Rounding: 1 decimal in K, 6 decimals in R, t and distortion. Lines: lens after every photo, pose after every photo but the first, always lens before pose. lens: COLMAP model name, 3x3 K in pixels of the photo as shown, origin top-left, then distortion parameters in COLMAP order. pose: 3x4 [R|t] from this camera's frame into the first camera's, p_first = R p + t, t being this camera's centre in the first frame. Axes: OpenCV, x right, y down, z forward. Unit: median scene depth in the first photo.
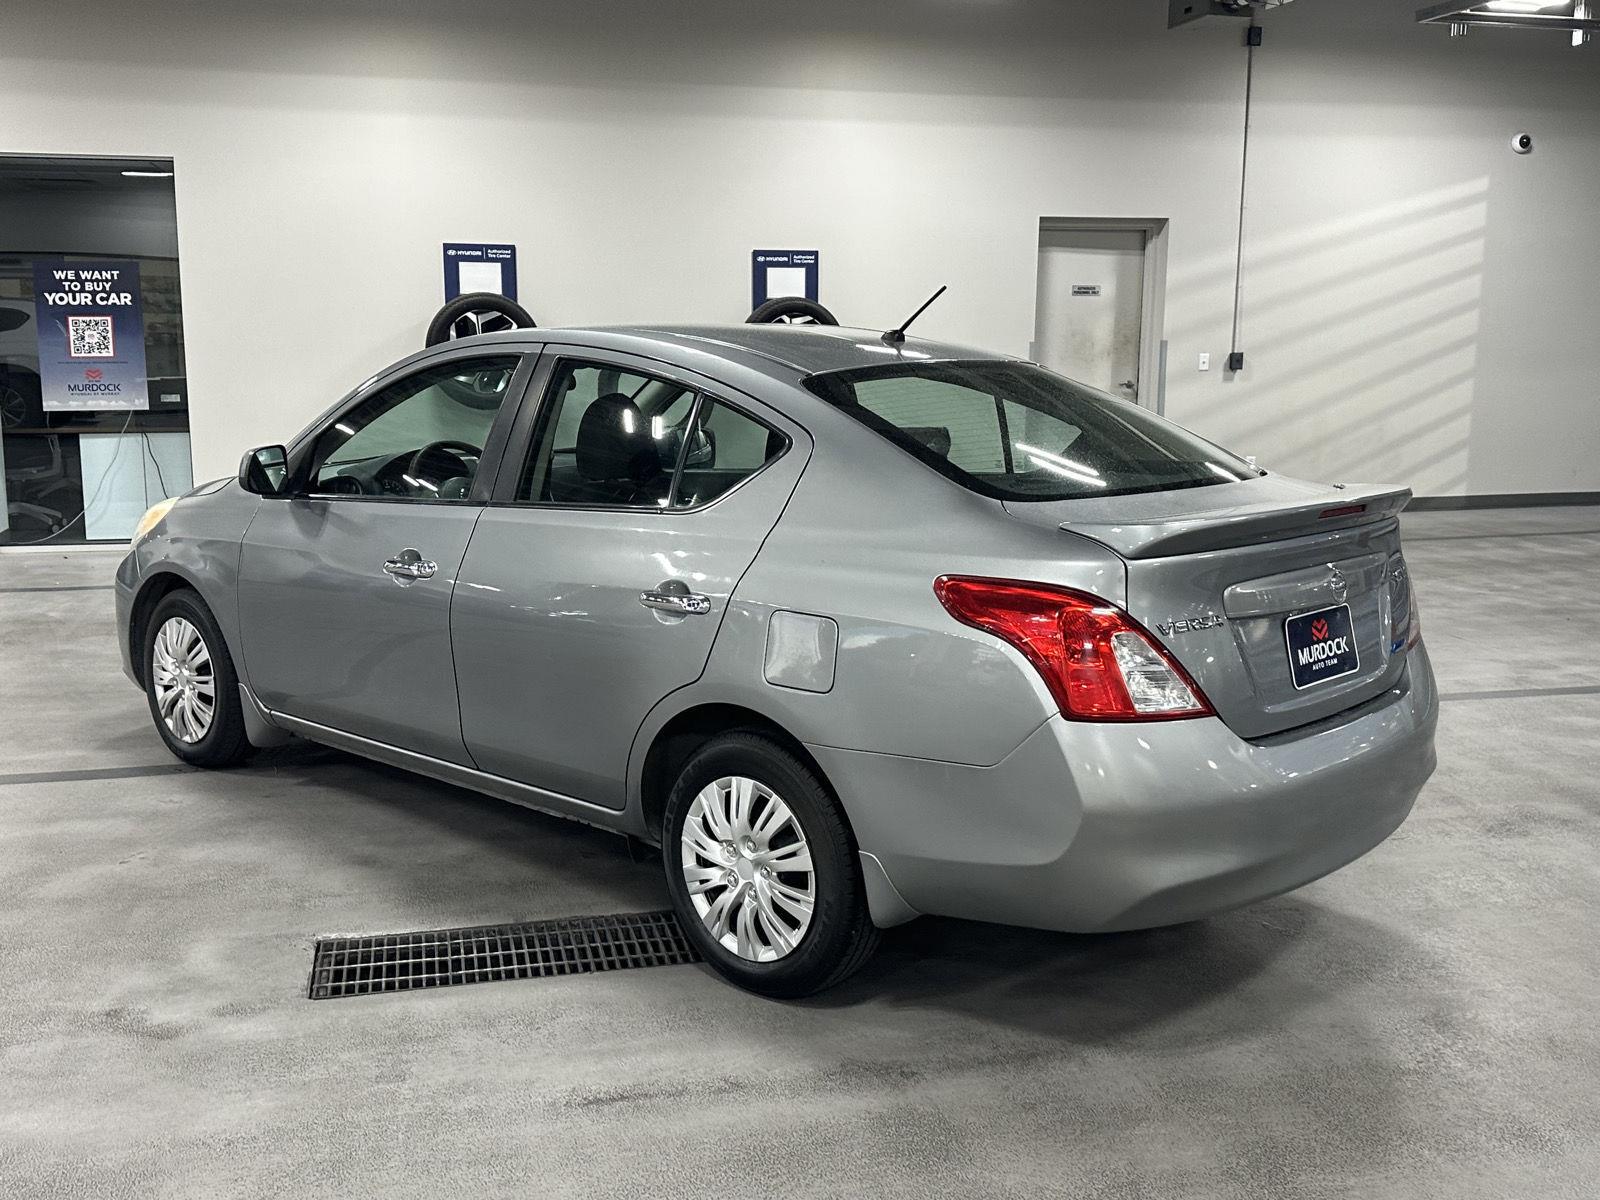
lens RADIAL K [[1581.6, 0, 786.7], [0, 1581.6, 608.0], [0, 0, 1]] dist [0.204632, -0.426581]
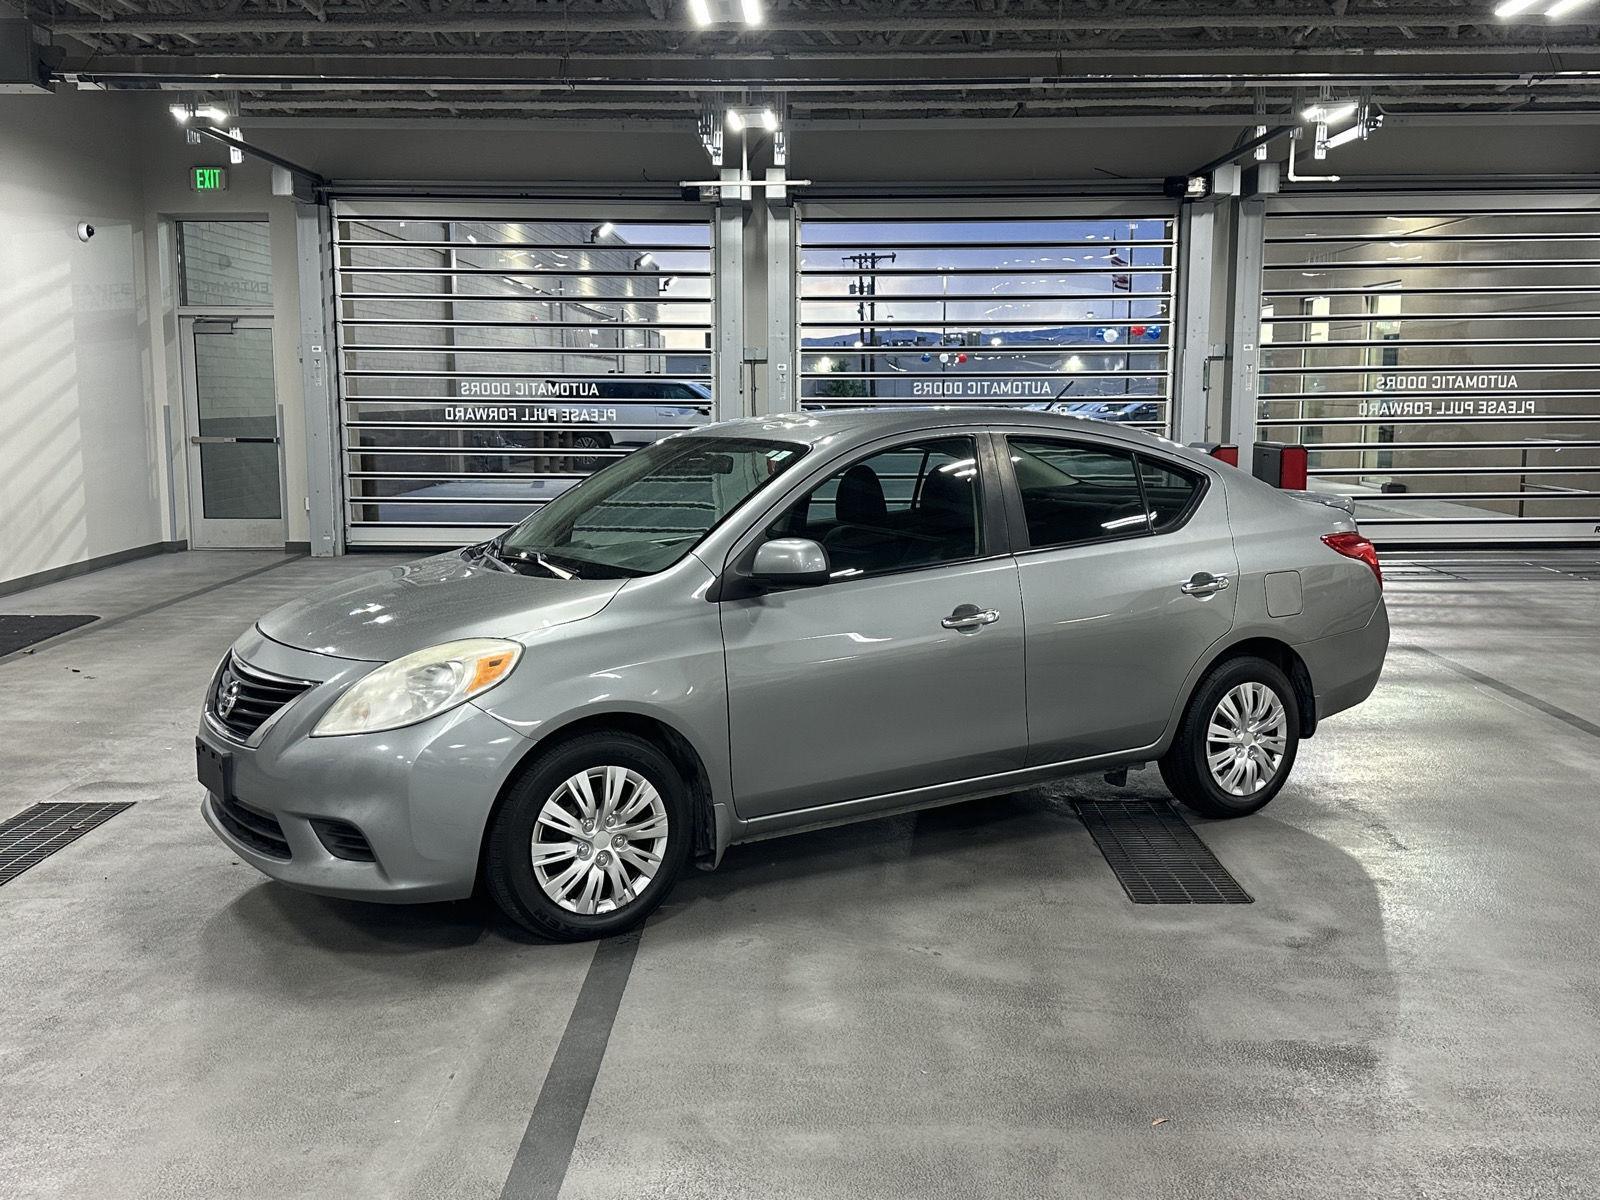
lens RADIAL K [[1581.6, 0, 786.7], [0, 1581.6, 608.0], [0, 0, 1]] dist [0.204632, -0.426581]
pose [[0.242410, -0.136783, 0.960483, -1.220714], [0.174270, 0.980048, 0.095586, -0.147552], [-0.954394, 0.144212, 0.261411, 0.721263]]
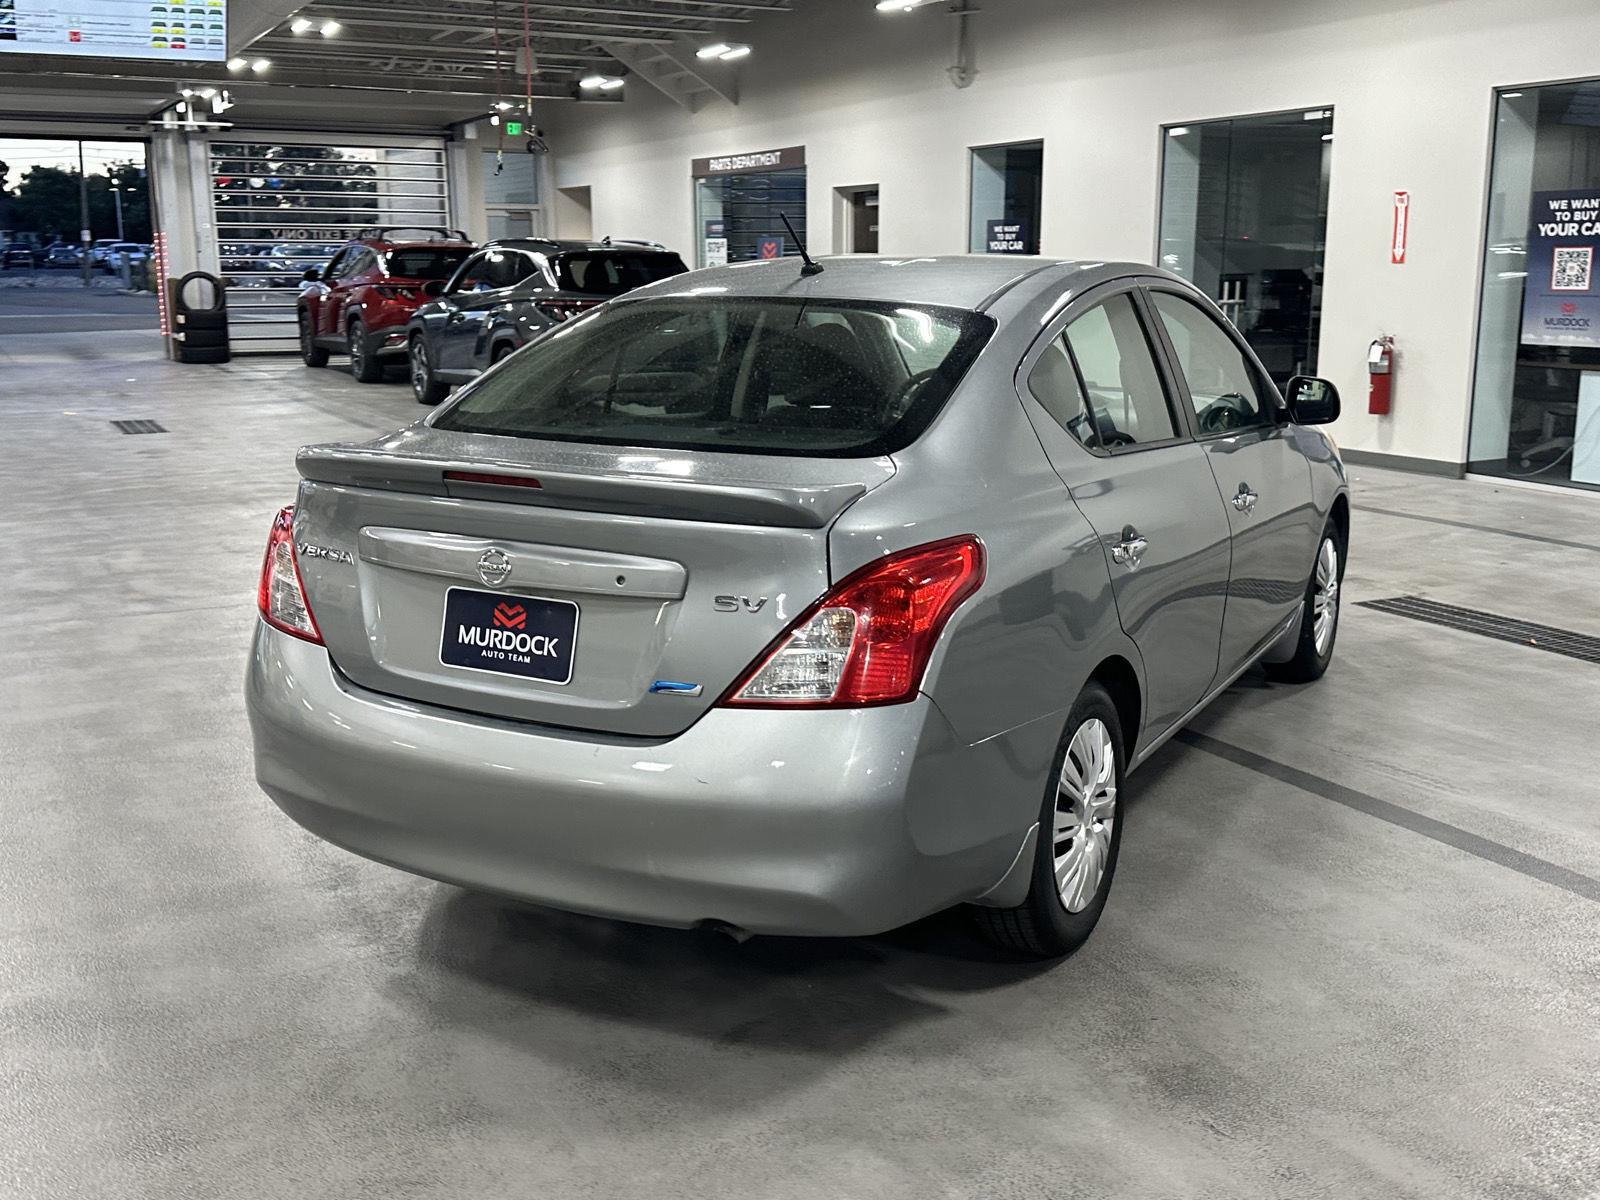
lens RADIAL K [[1584.8, 0, 786.1], [0, 1584.8, 594.5], [0, 0, 1]] dist [0.188001, -0.381194]
pose [[0.250094, 0.196904, -0.947988, 0.817588], [-0.165889, 0.973339, 0.158405, -0.109513], [0.953905, 0.117645, 0.276090, 0.630118]]
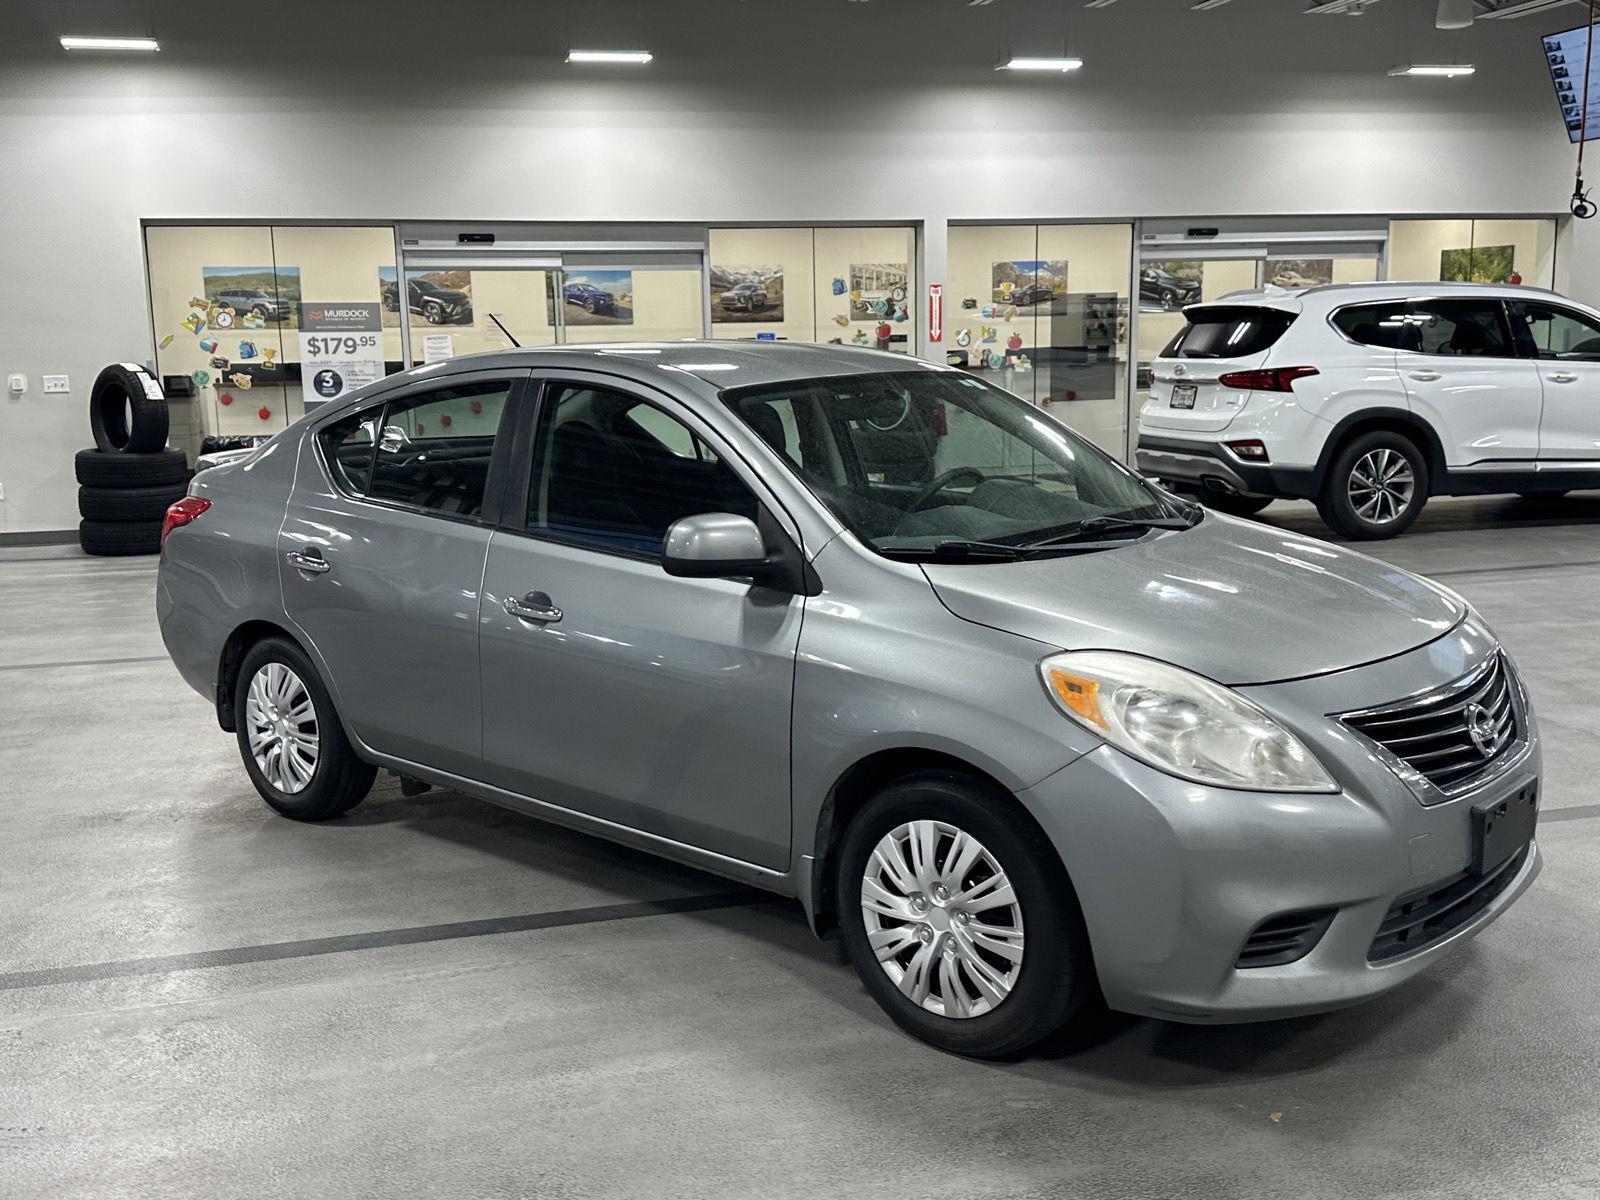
lens RADIAL K [[1584.8, 0, 787.1], [0, 1584.8, 615.3], [0, 0, 1]] dist [0.183070, -0.338688]
pose [[-0.999658, 0.019650, -0.017241, -0.097865], [0.012403, 0.937089, 0.348870, -0.346996], [0.023012, 0.348537, -0.937013, 1.899674]]
